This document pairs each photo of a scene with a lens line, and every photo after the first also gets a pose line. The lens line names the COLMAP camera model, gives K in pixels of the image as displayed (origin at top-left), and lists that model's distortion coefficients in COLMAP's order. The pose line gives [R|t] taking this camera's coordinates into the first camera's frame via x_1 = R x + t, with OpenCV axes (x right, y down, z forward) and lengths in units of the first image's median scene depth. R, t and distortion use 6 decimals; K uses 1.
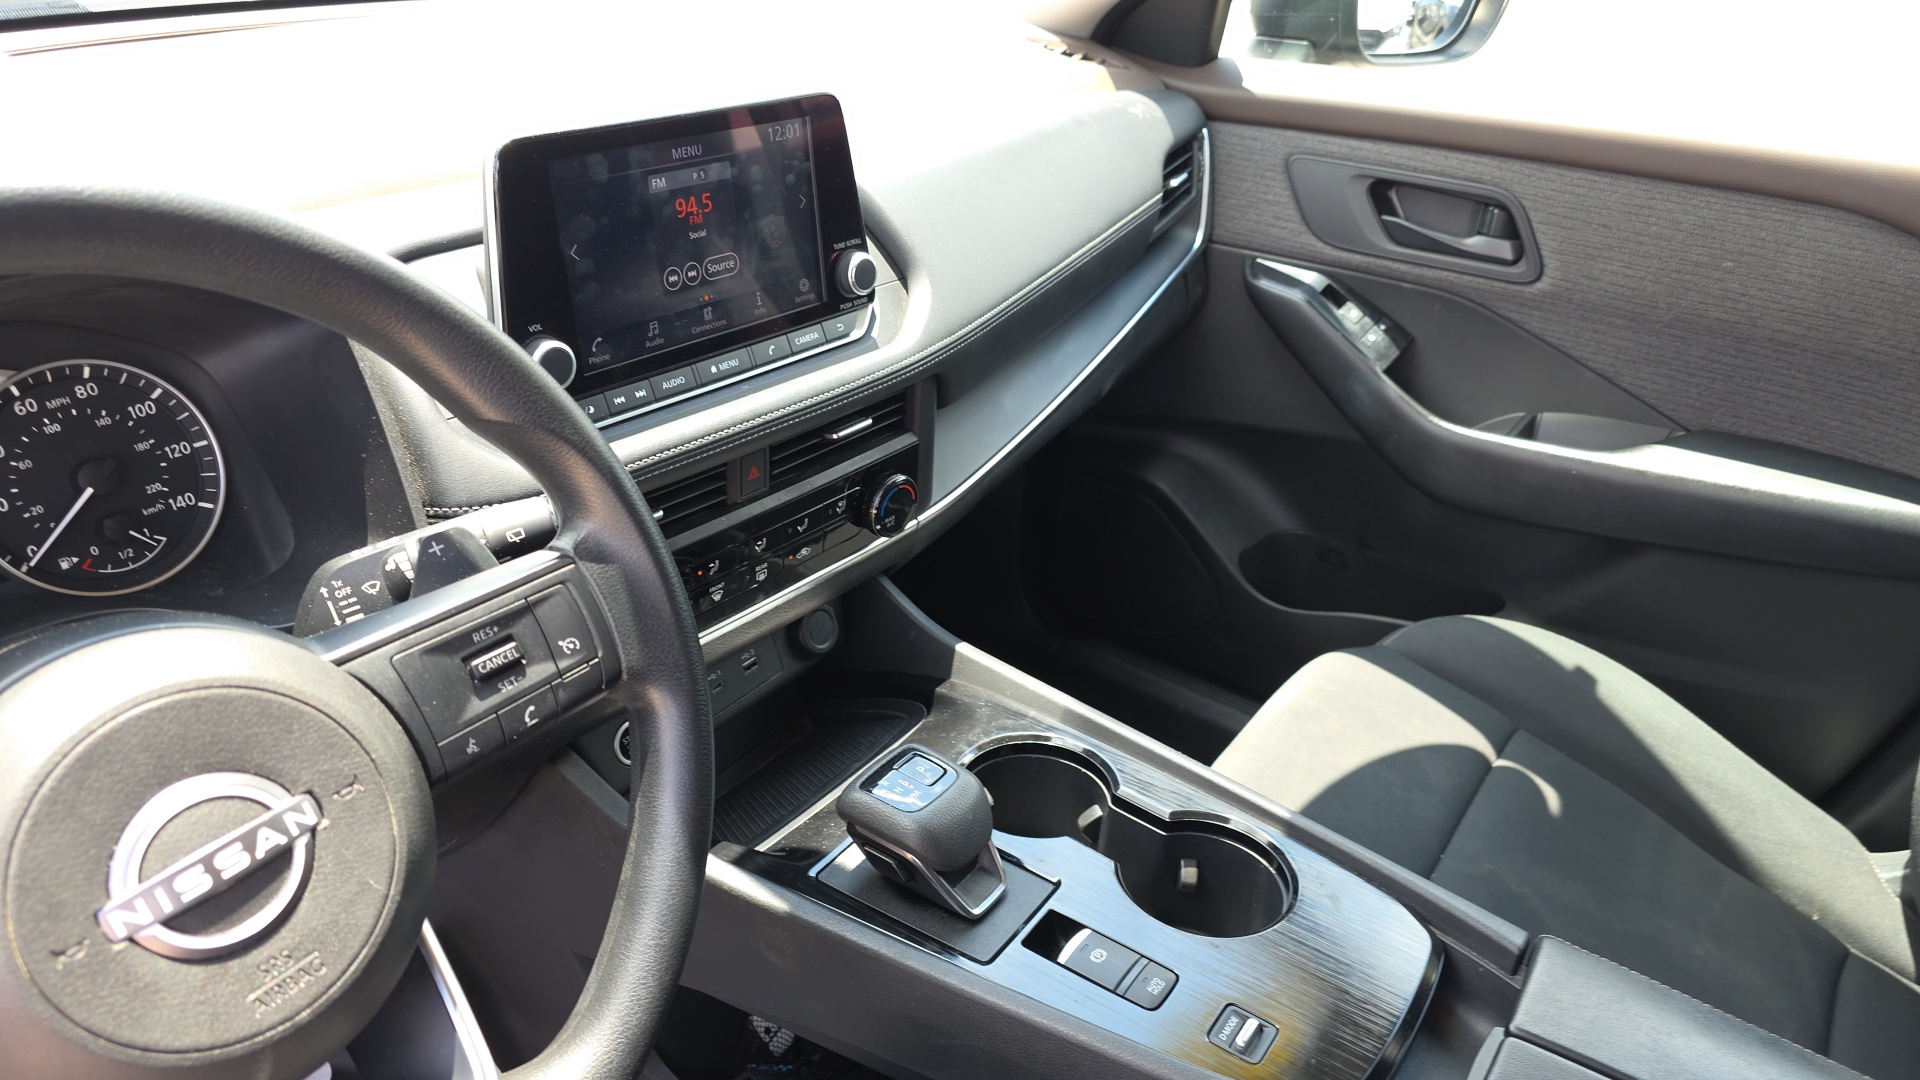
lens RADIAL K [[1301.2, 0, 969.8], [0, 1301.2, 533.3], [0, 0, 1]] dist [0.054966, -0.065441]
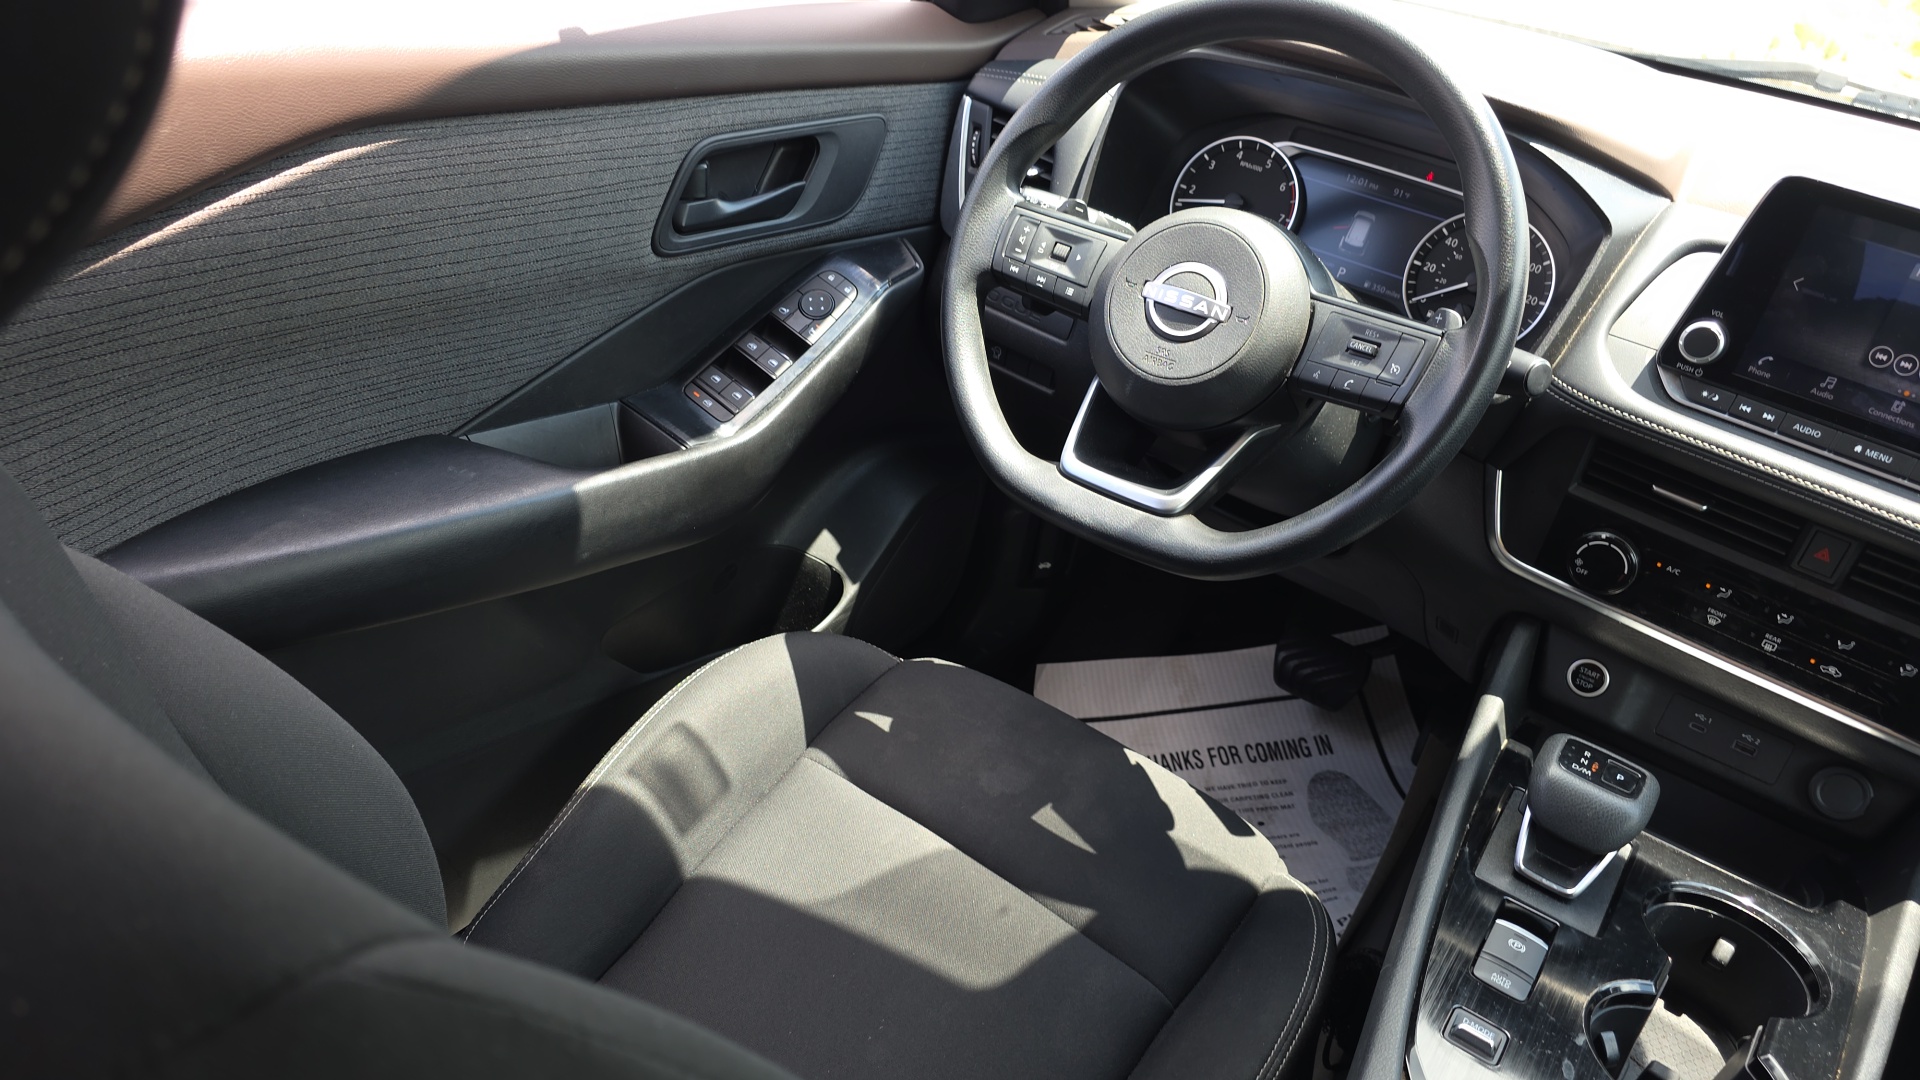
lens RADIAL K [[1301.2, 0, 973.8], [0, 1301.2, 570.3], [0, 0, 1]] dist [0.054966, -0.065441]
pose [[0.002573, 0.478444, -0.878114, 0.631854], [-0.607269, 0.698407, 0.378751, -0.019225], [0.794493, 0.532277, 0.292341, 0.127671]]
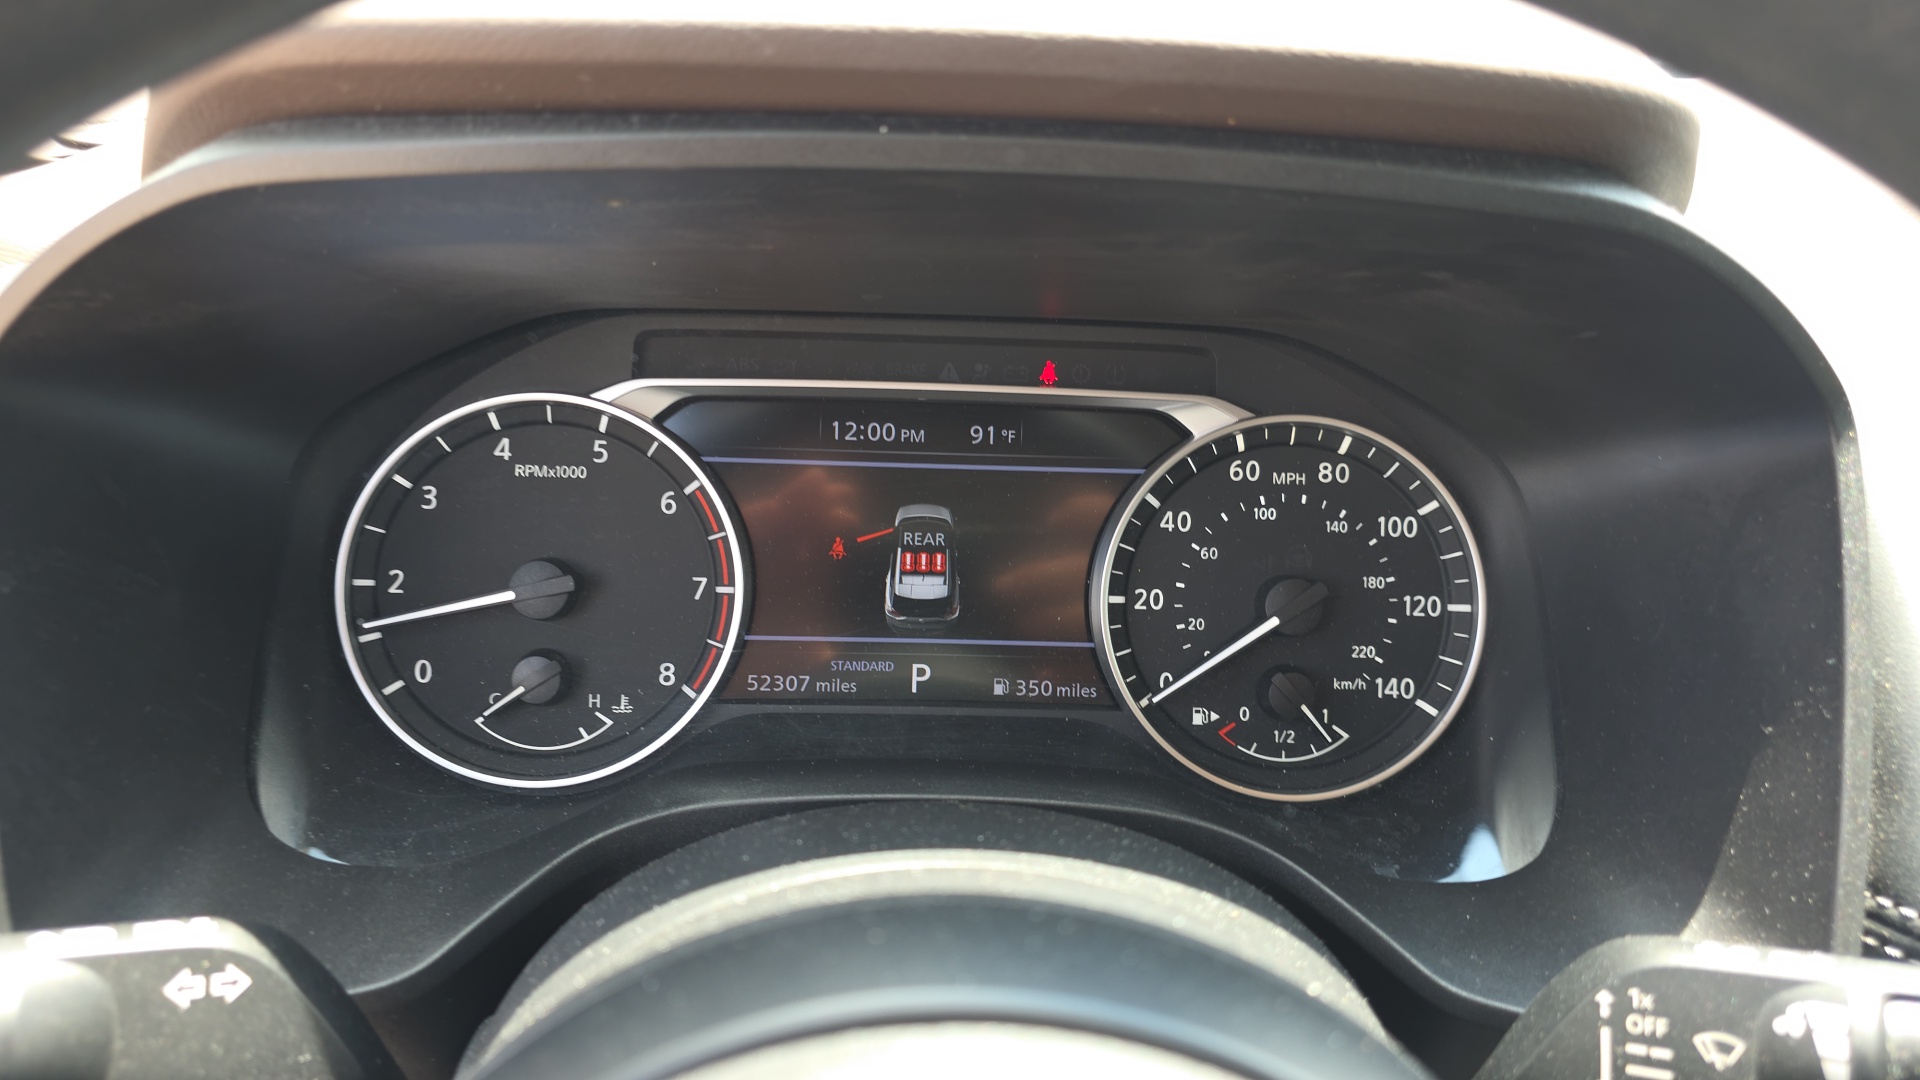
lens RADIAL K [[1301.2, 0, 952.4], [0, 1301.2, 539.1], [0, 0, 1]] dist [0.054966, -0.065441]
pose [[0.596468, 0.253970, -0.761397, -0.193919], [-0.385452, 0.922709, 0.005820, -0.008729], [0.704026, 0.290011, 0.648260, 0.311140]]
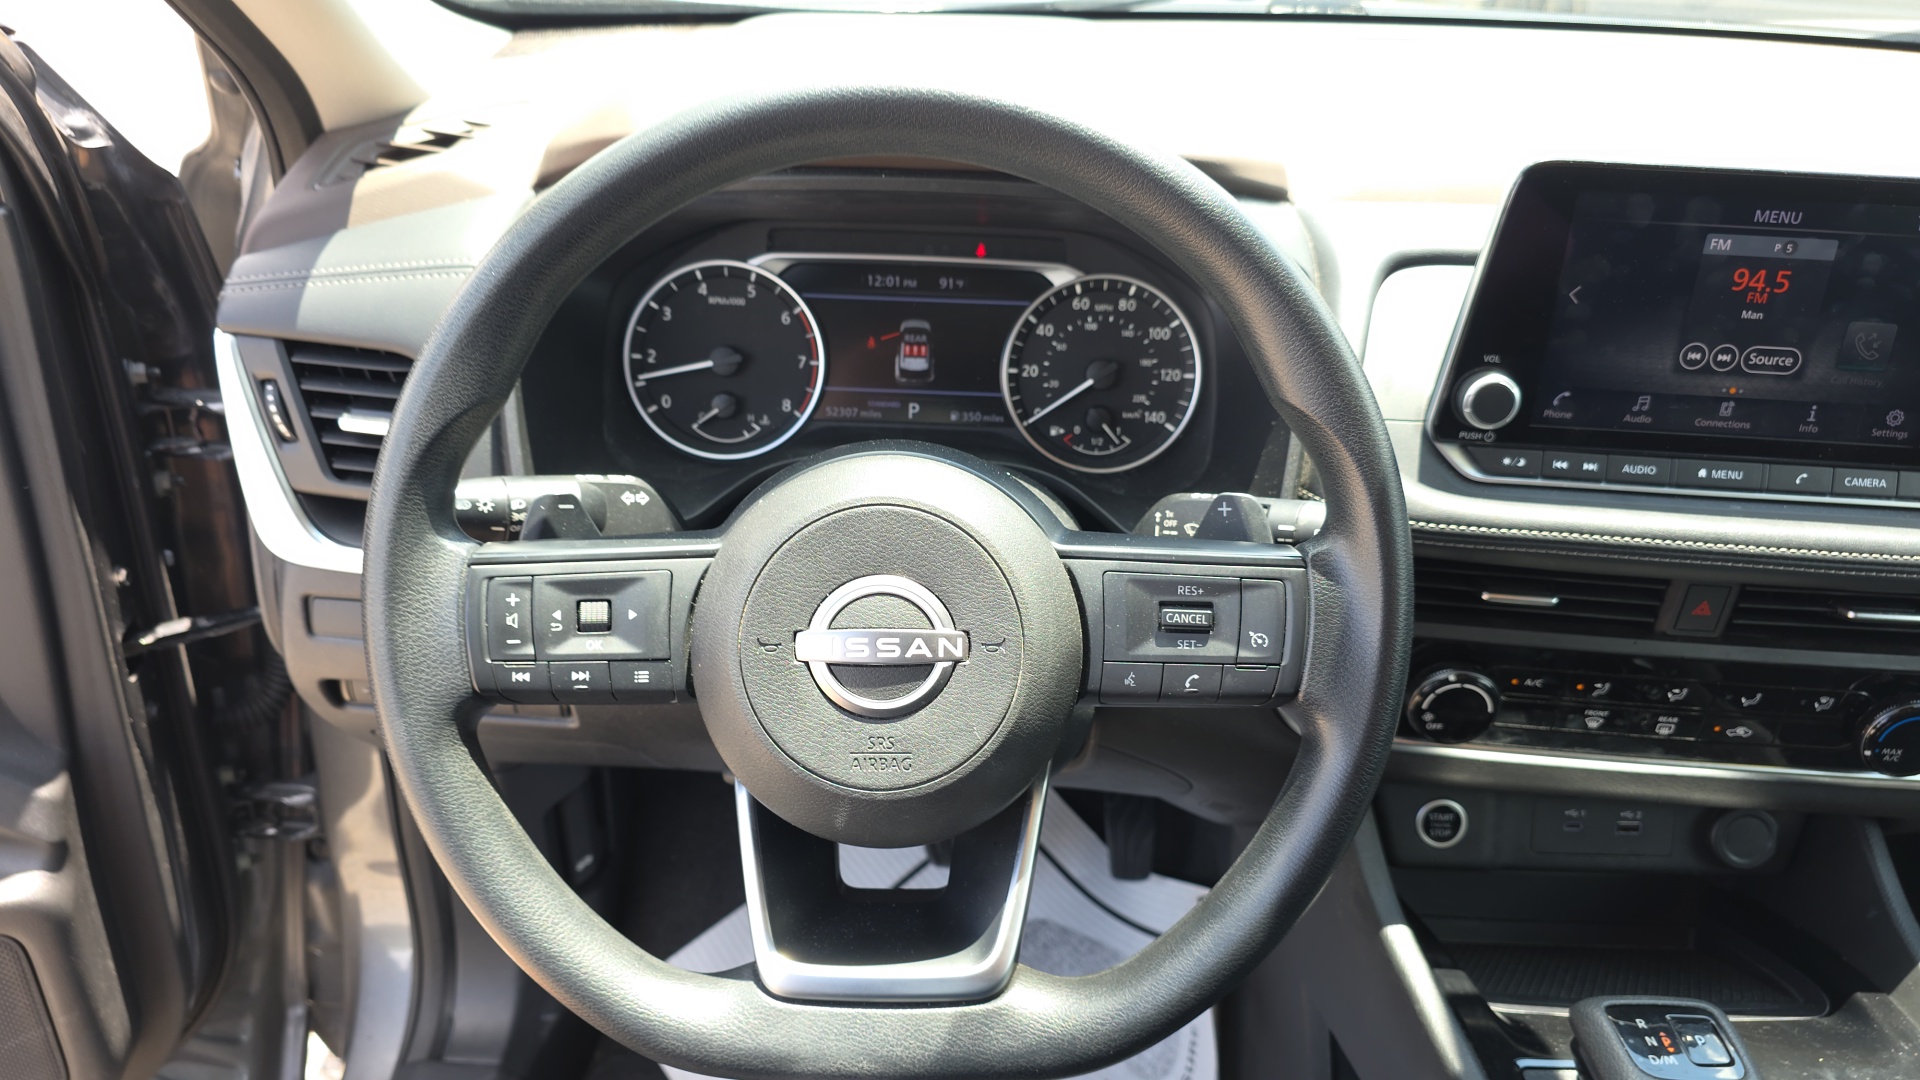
lens RADIAL K [[1301.2, 0, 953.2], [0, 1301.2, 547.8], [0, 0, 1]] dist [0.054966, -0.065441]
pose [[0.563718, 0.372227, -0.737339, 0.134087], [-0.394470, 0.905638, 0.155605, -0.019783], [0.725683, 0.203141, 0.657357, 0.091330]]
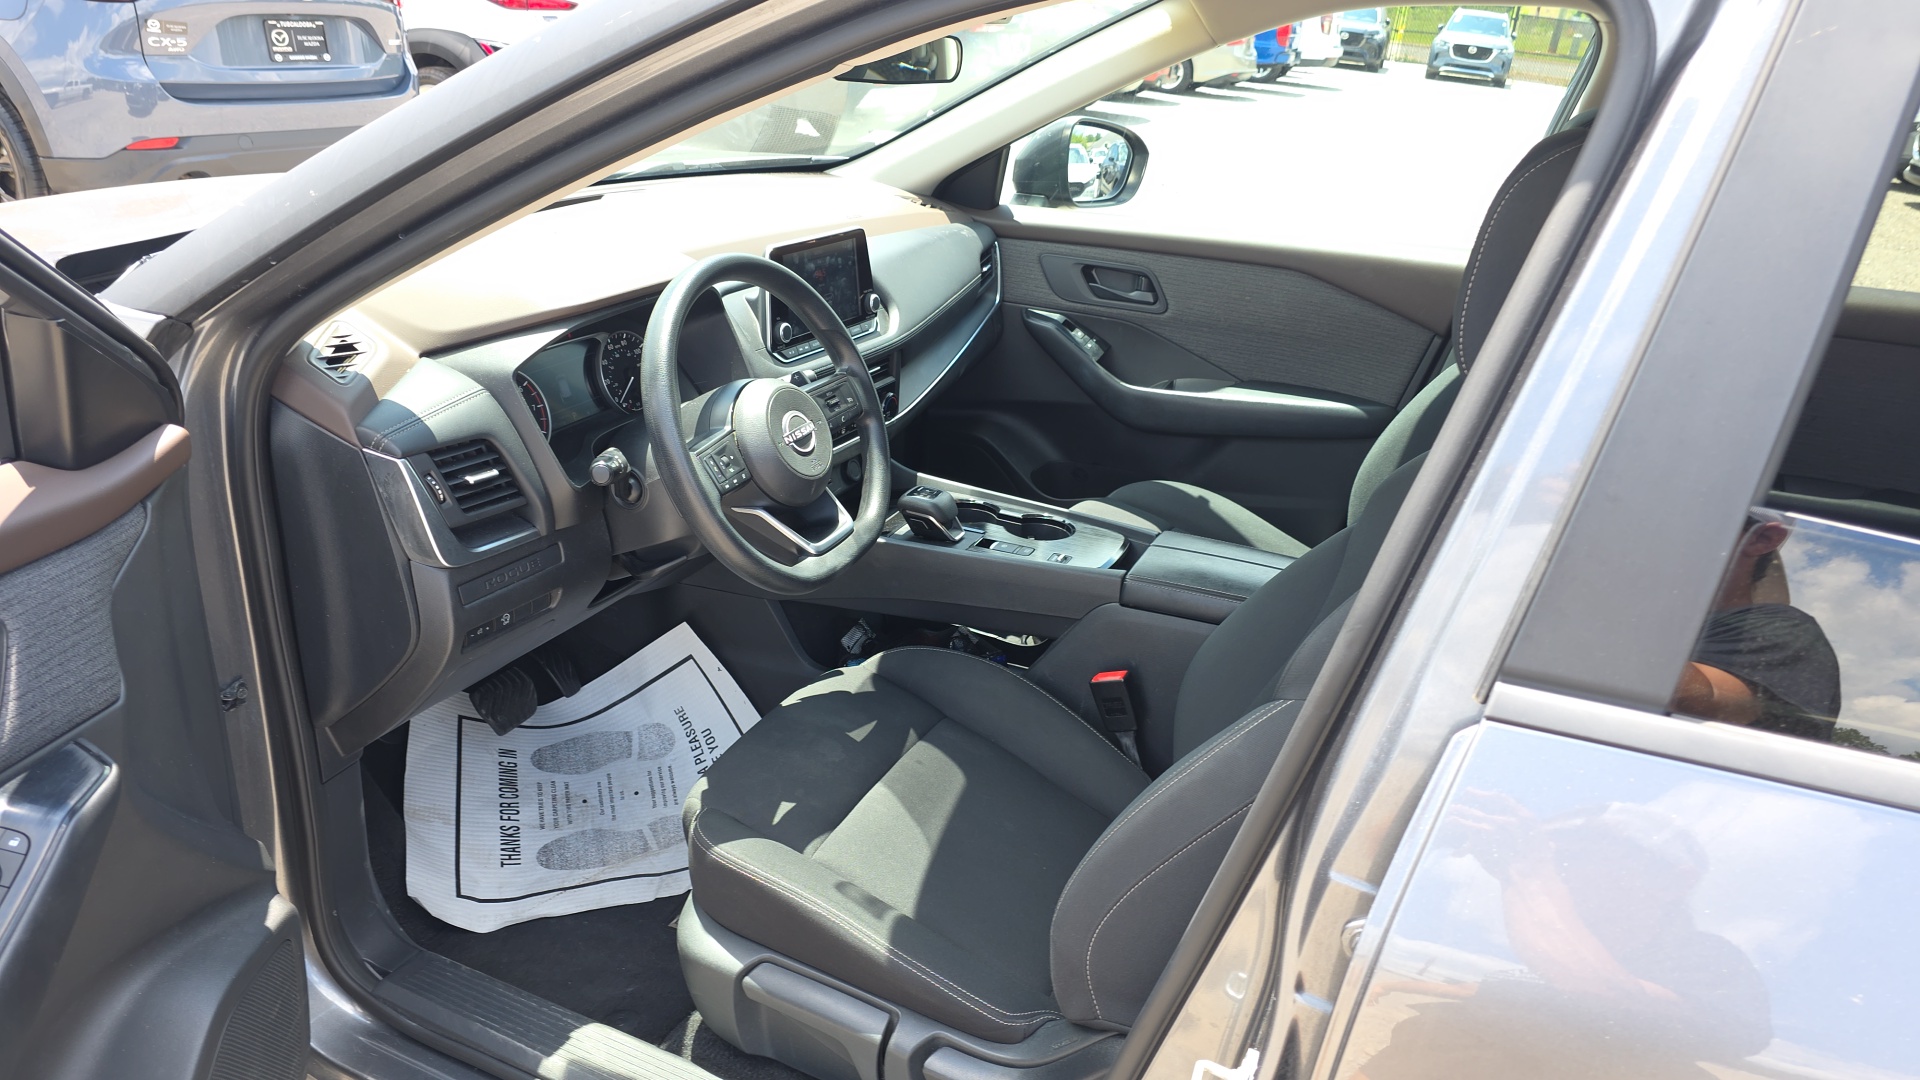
lens RADIAL K [[1301.2, 0, 973.0], [0, 1301.2, 536.1], [0, 0, 1]] dist [0.054966, -0.065441]
pose [[0.979873, -0.063886, 0.189122, -0.327594], [0.079417, 0.993962, -0.075709, 0.352470], [-0.183144, 0.089205, 0.979031, -1.111099]]
